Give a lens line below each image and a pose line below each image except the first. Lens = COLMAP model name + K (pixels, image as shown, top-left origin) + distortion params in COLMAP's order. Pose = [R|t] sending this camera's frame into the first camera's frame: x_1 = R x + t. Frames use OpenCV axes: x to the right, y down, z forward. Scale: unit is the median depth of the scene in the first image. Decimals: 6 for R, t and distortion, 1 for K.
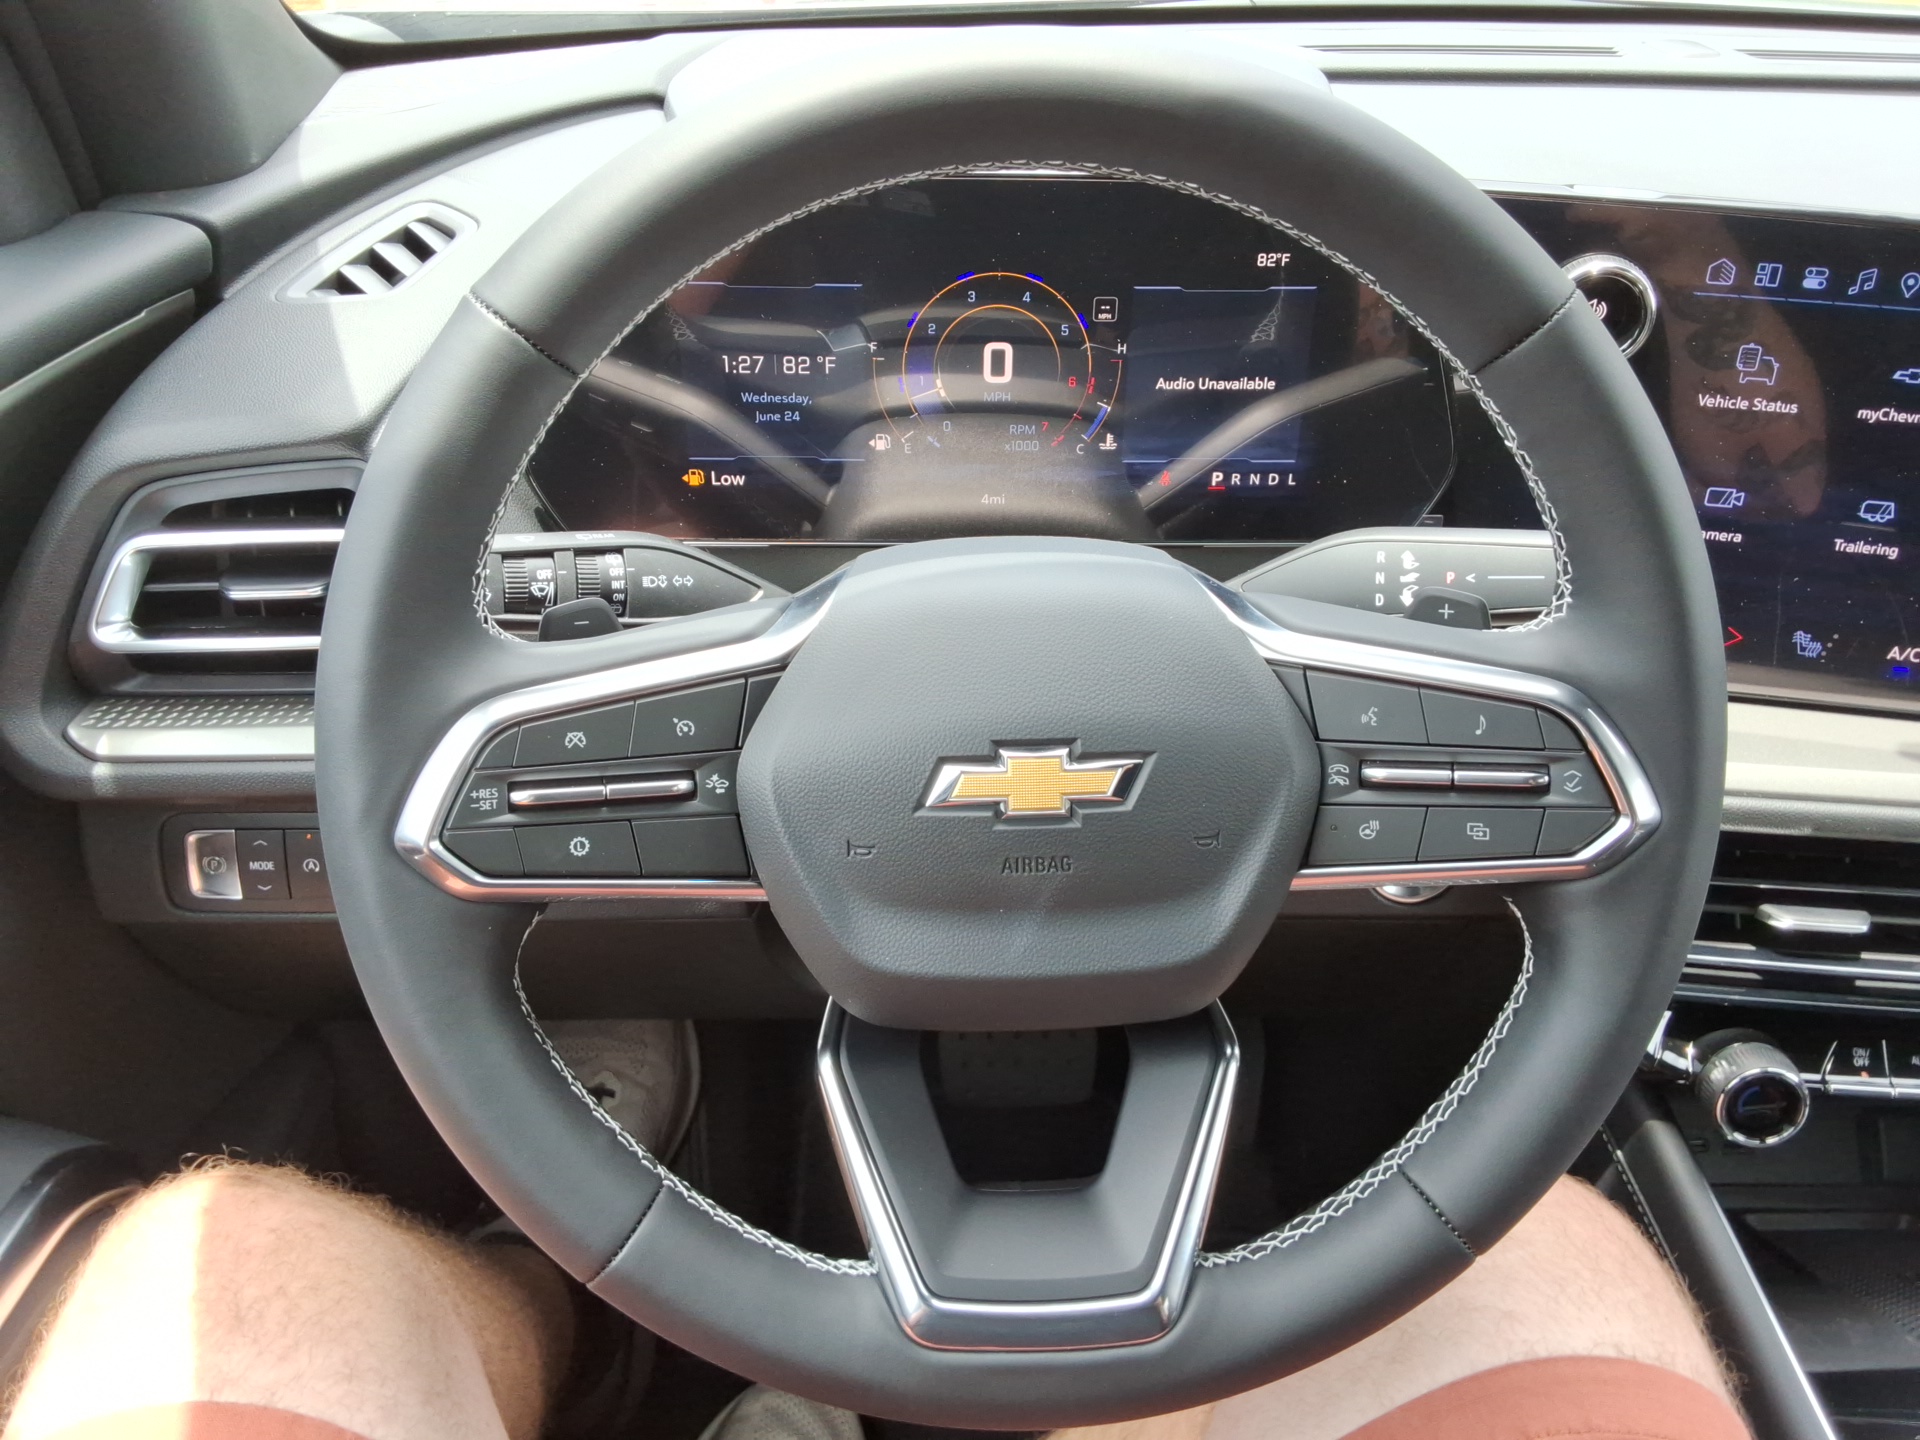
lens RADIAL K [[1545.0, 0, 978.8], [0, 1545.0, 696.6], [0, 0, 1]] dist [0.104159, -0.161967]
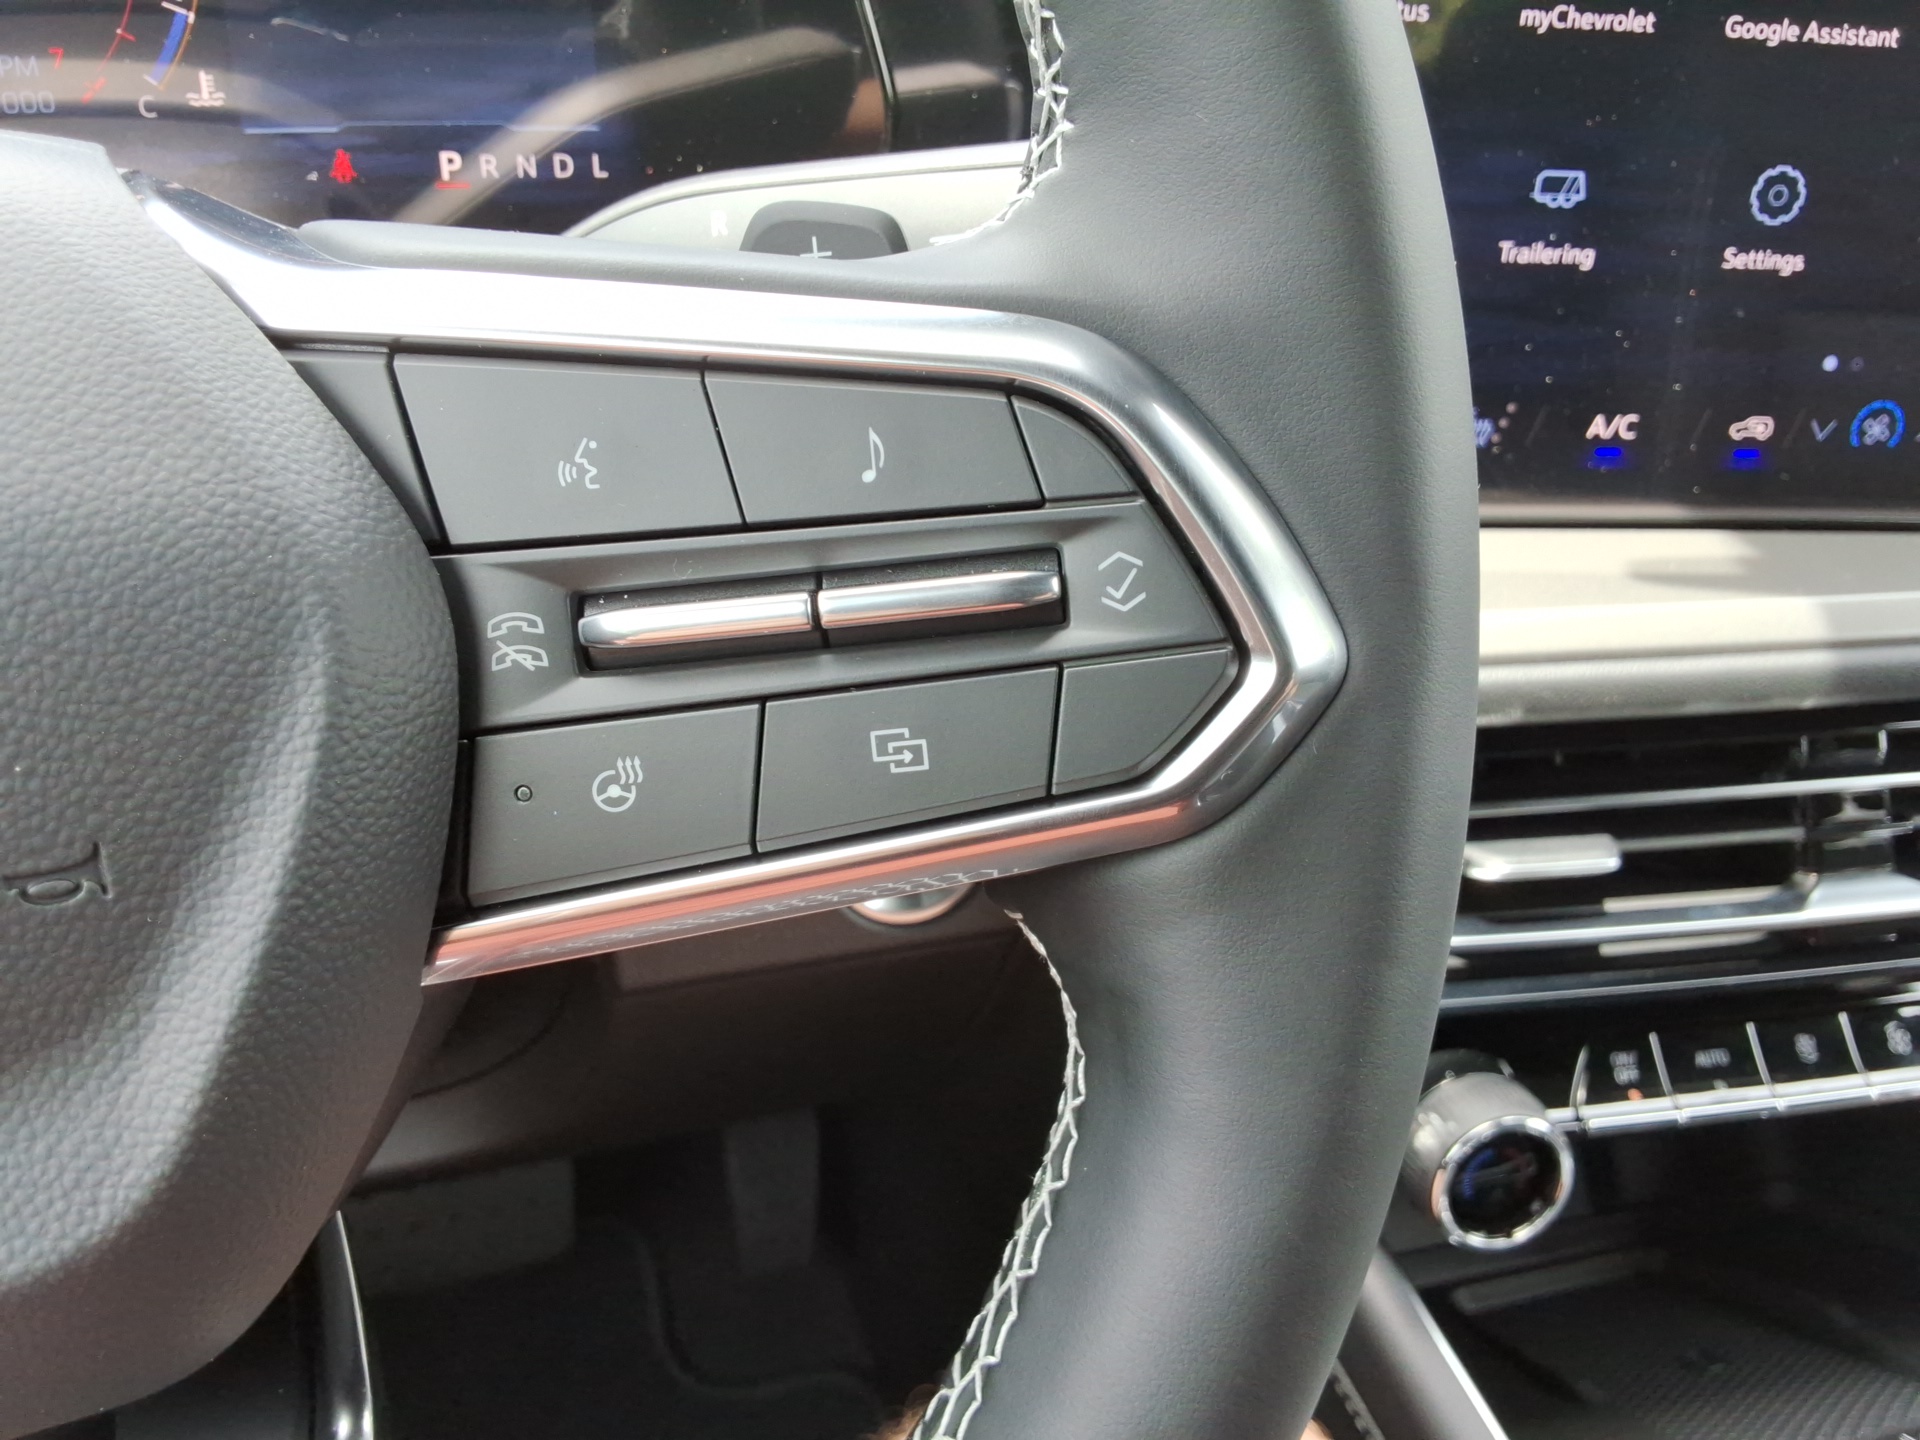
lens RADIAL K [[1545.0, 0, 968.7], [0, 1545.0, 670.6], [0, 0, 1]] dist [0.104159, -0.161967]
pose [[0.965623, -0.101849, 0.239165, 0.240843], [0.108210, 0.994035, -0.013584, 0.071517], [-0.236355, 0.038997, 0.970884, 0.617569]]
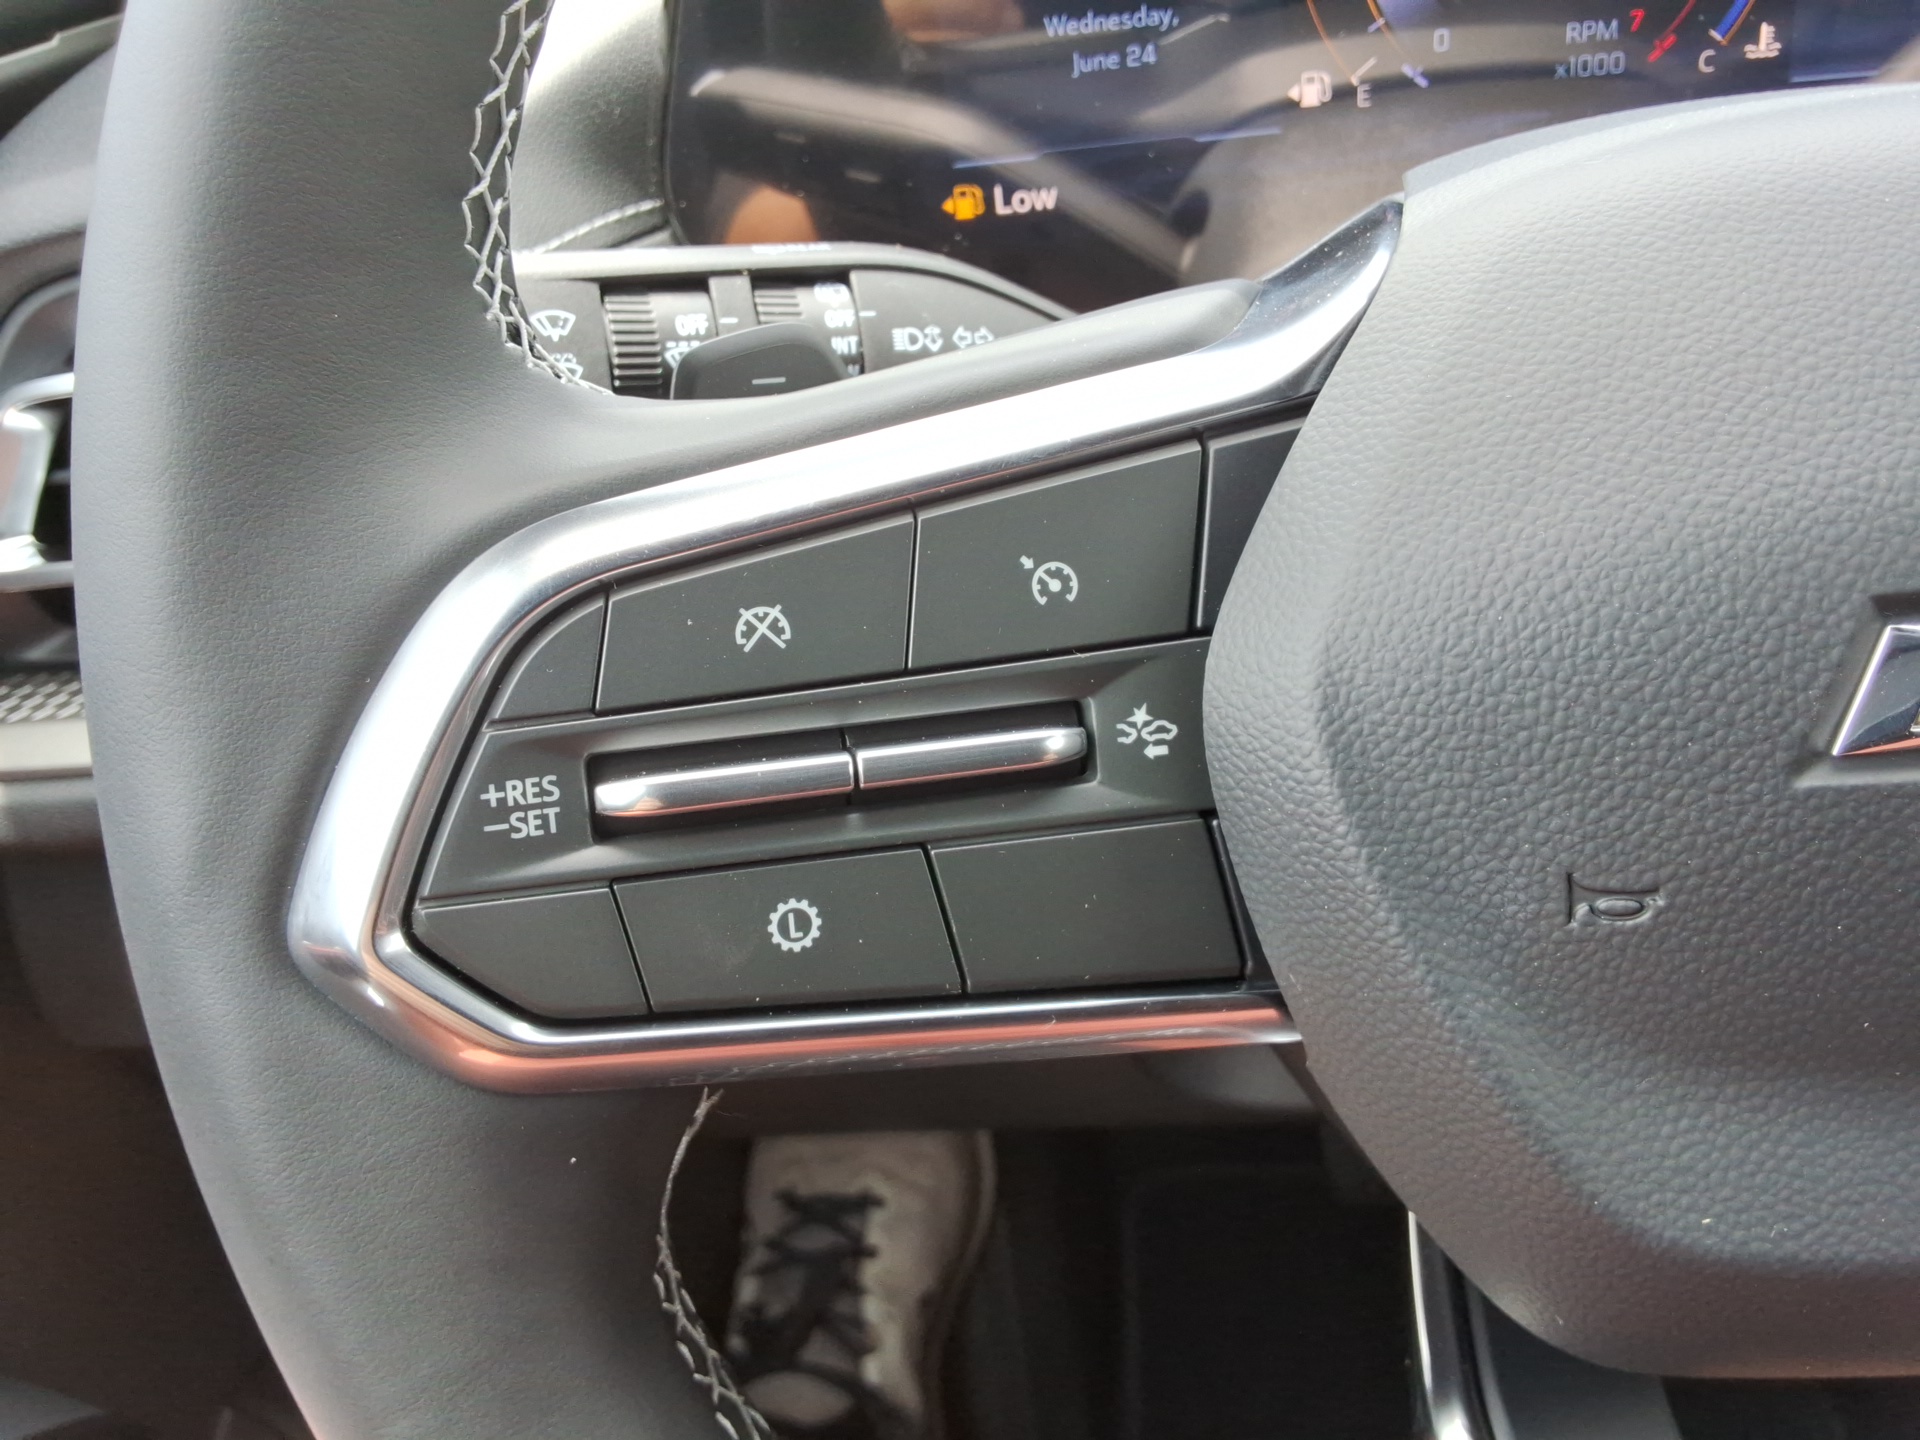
lens RADIAL K [[1545.0, 0, 970.3], [0, 1545.0, 711.0], [0, 0, 1]] dist [0.104159, -0.161967]
pose [[0.986972, -0.064878, -0.147230, -0.148125], [0.066709, 0.997744, 0.007530, 0.043346], [0.146410, -0.017254, 0.989074, 0.601549]]
